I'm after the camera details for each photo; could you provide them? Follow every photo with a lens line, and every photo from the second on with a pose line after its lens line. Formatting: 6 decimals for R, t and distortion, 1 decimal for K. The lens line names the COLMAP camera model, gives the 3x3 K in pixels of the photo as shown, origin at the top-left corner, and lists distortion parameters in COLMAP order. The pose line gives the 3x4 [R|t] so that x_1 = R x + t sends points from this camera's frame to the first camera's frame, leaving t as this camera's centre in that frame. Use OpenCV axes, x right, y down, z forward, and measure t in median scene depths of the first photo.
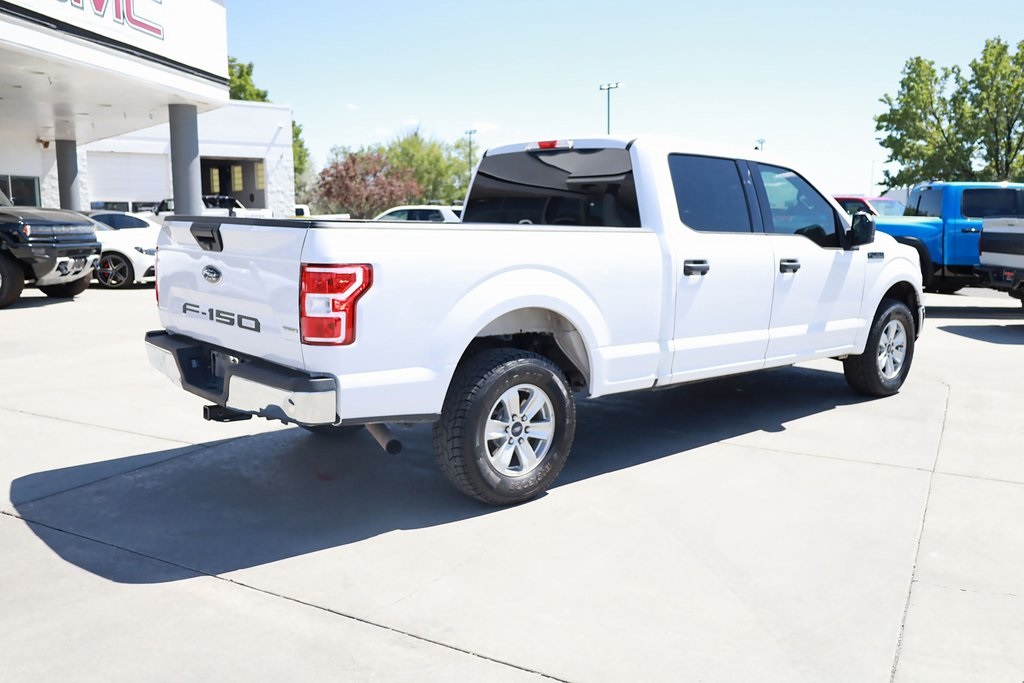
lens RADIAL K [[892.5, 0, 512.0], [0, 892.5, 341.5], [0, 0, 1]] dist [-0.003961, -0.008358]
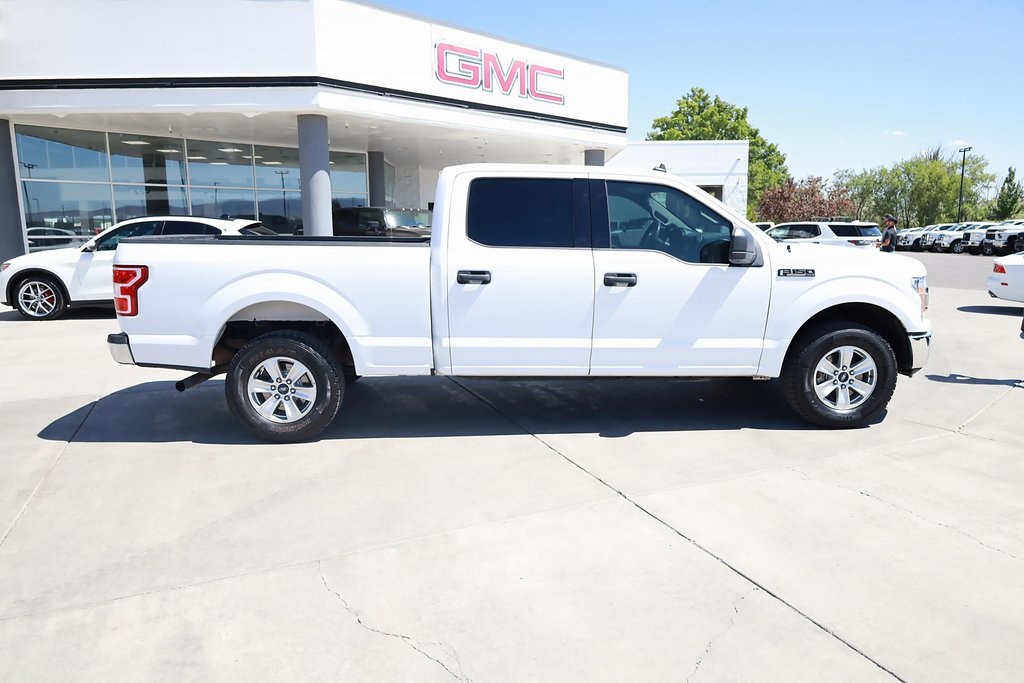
lens RADIAL K [[702.4, 0, 512.0], [0, 702.4, 341.5], [0, 0, 1]] dist [-0.003124, -0.003846]
pose [[0.780209, 0.090629, -0.618919, 0.791128], [-0.080535, 0.995767, 0.044289, -0.042998], [0.620313, 0.015290, 0.784205, 0.306300]]
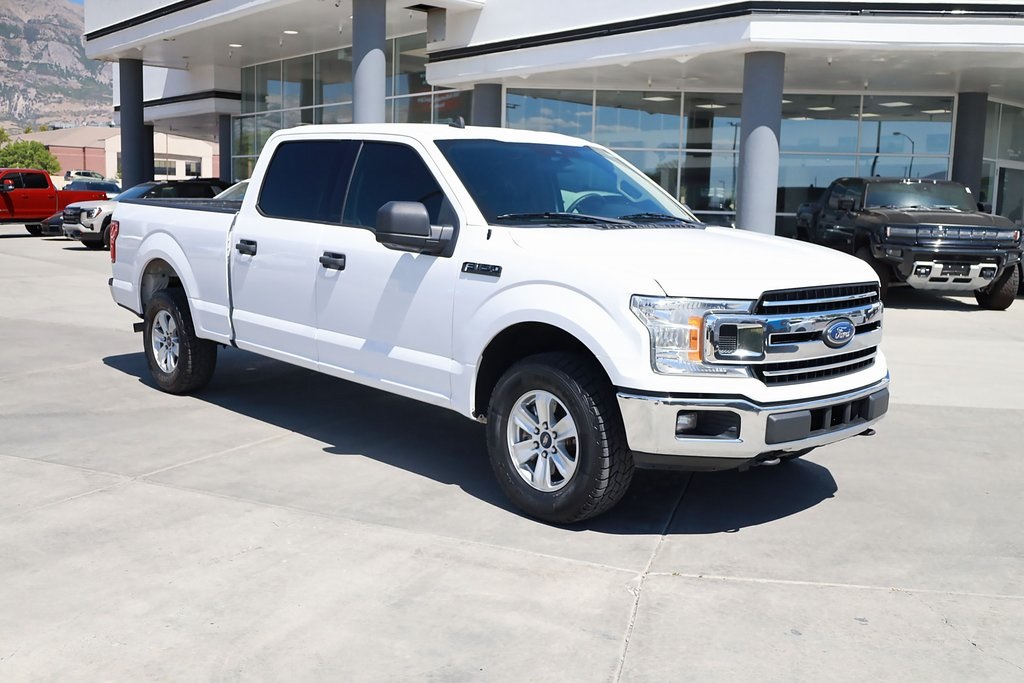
lens RADIAL K [[1029.7, 0, 512.0], [0, 1029.7, 341.5], [0, 0, 1]] dist [0.000547, 0.010655]
pose [[0.012539, 0.132474, -0.991107, 1.421948], [-0.169929, 0.977050, 0.128445, -0.180293], [0.985377, 0.166807, 0.034763, 1.250515]]
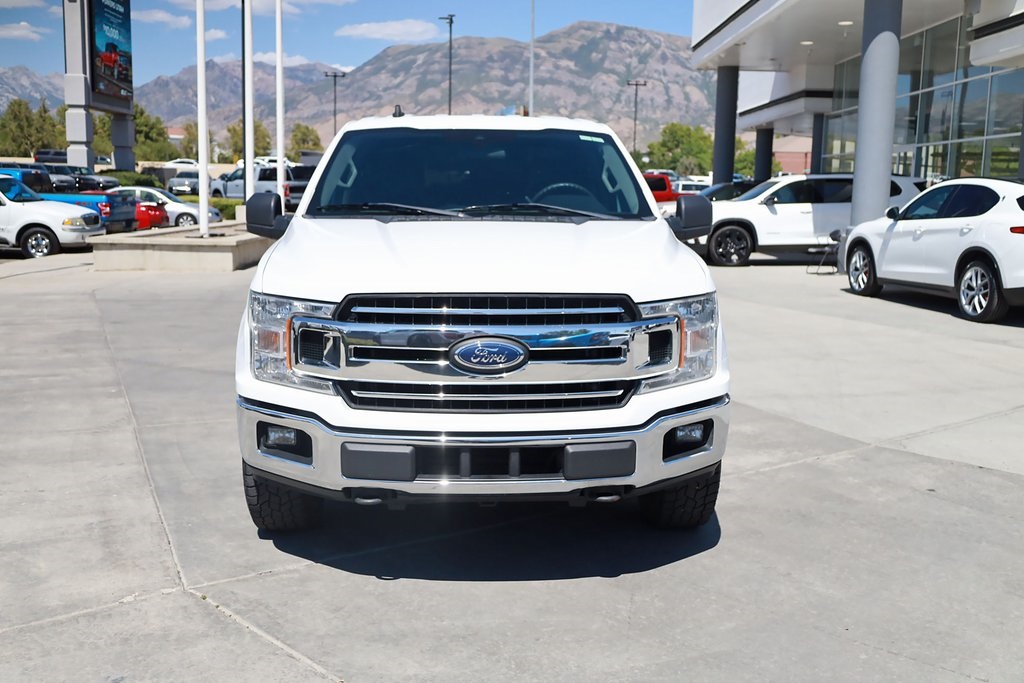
lens RADIAL K [[1015.6, 0, 512.0], [0, 1015.6, 341.5], [0, 0, 1]] dist [-0.015497, -0.005791]
pose [[-0.638774, 0.102728, -0.762506, 1.056809], [-0.127698, 0.963146, 0.236736, -0.289424], [0.758723, 0.248591, -0.602114, 1.957346]]
